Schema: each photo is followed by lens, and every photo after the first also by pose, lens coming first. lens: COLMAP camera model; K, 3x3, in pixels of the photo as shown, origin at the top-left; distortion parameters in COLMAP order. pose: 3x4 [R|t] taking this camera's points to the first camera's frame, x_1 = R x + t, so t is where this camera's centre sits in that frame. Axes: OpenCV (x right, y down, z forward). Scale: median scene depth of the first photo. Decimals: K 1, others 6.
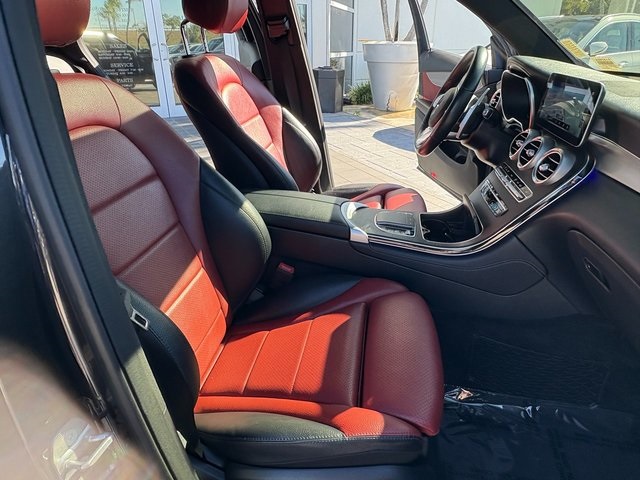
lens RADIAL K [[404.4, 0, 320.0], [0, 404.4, 240.0], [0, 0, 1]] dist [-0.001259, 0.005511]
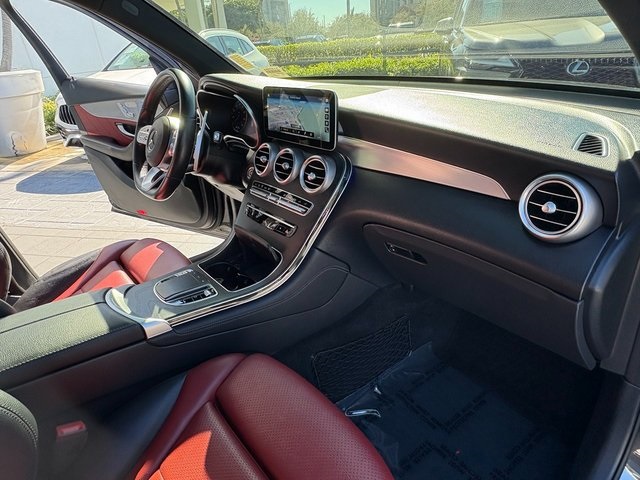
lens RADIAL K [[404.4, 0, 320.0], [0, 404.4, 240.0], [0, 0, 1]] dist [-0.001259, 0.005511]
pose [[0.668467, -0.377784, 0.640649, -0.116263], [0.401432, 0.908409, 0.116815, -0.120004], [-0.626102, 0.179090, 0.758896, 0.204556]]
